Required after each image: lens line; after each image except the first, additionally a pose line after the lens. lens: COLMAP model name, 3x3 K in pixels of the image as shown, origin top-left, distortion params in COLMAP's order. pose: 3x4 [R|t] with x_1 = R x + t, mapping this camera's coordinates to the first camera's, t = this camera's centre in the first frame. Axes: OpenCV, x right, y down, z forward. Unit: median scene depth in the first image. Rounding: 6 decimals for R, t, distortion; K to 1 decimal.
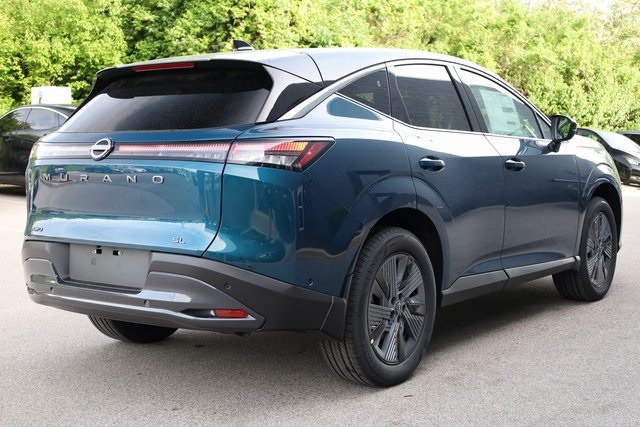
lens RADIAL K [[936.9, 0, 319.2], [0, 936.9, 212.1], [0, 0, 1]] dist [0.040707, 0.000000]
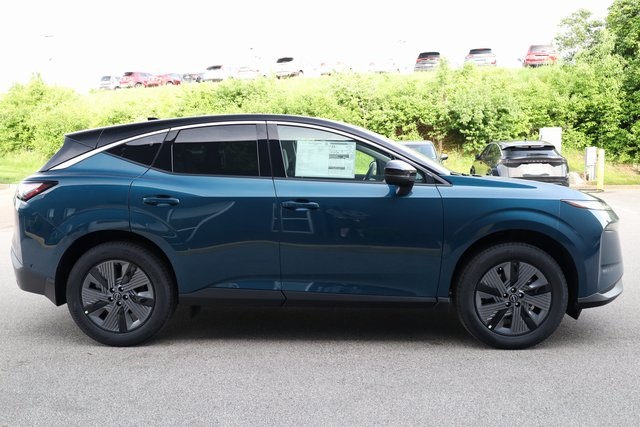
lens RADIAL K [[516.3, 0, 320.2], [0, 516.3, 215.8], [0, 0, 1]] dist [-0.003934, -0.003181]
pose [[0.534576, 0.096084, -0.839640, 0.226732], [-0.060912, 0.995313, 0.075117, -0.025957], [0.842922, 0.010988, 0.537923, 0.201124]]
